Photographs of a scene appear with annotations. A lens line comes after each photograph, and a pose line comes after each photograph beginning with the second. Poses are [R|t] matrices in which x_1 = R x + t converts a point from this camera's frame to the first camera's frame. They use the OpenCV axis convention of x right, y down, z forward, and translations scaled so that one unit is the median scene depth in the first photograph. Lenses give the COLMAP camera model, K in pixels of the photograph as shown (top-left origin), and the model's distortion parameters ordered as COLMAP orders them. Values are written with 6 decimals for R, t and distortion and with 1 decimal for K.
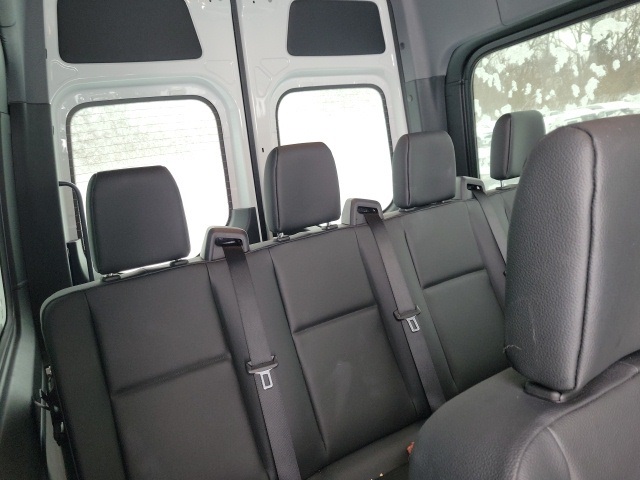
lens RADIAL K [[478.8, 0, 316.1], [0, 478.8, 229.2], [0, 0, 1]] dist [0.043389, -0.005282]
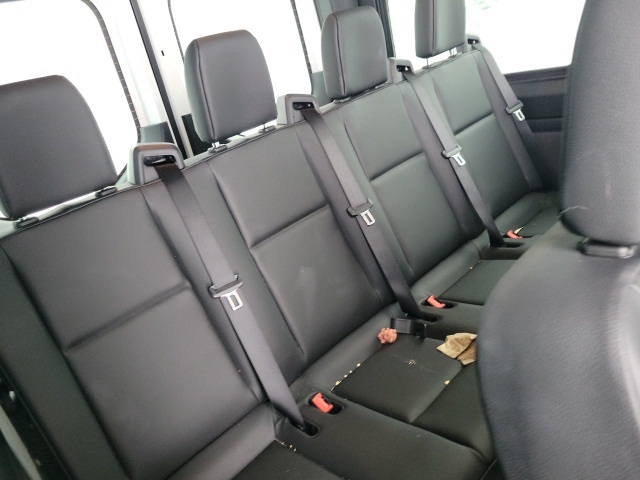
lens RADIAL K [[478.5, 0, 323.2], [0, 478.5, 229.0], [0, 0, 1]] dist [0.036267, -0.006081]
pose [[0.968105, -0.172111, 0.182075, -0.067840], [0.134987, 0.970520, 0.199672, 0.012393], [-0.211073, -0.168725, 0.962798, 0.073342]]
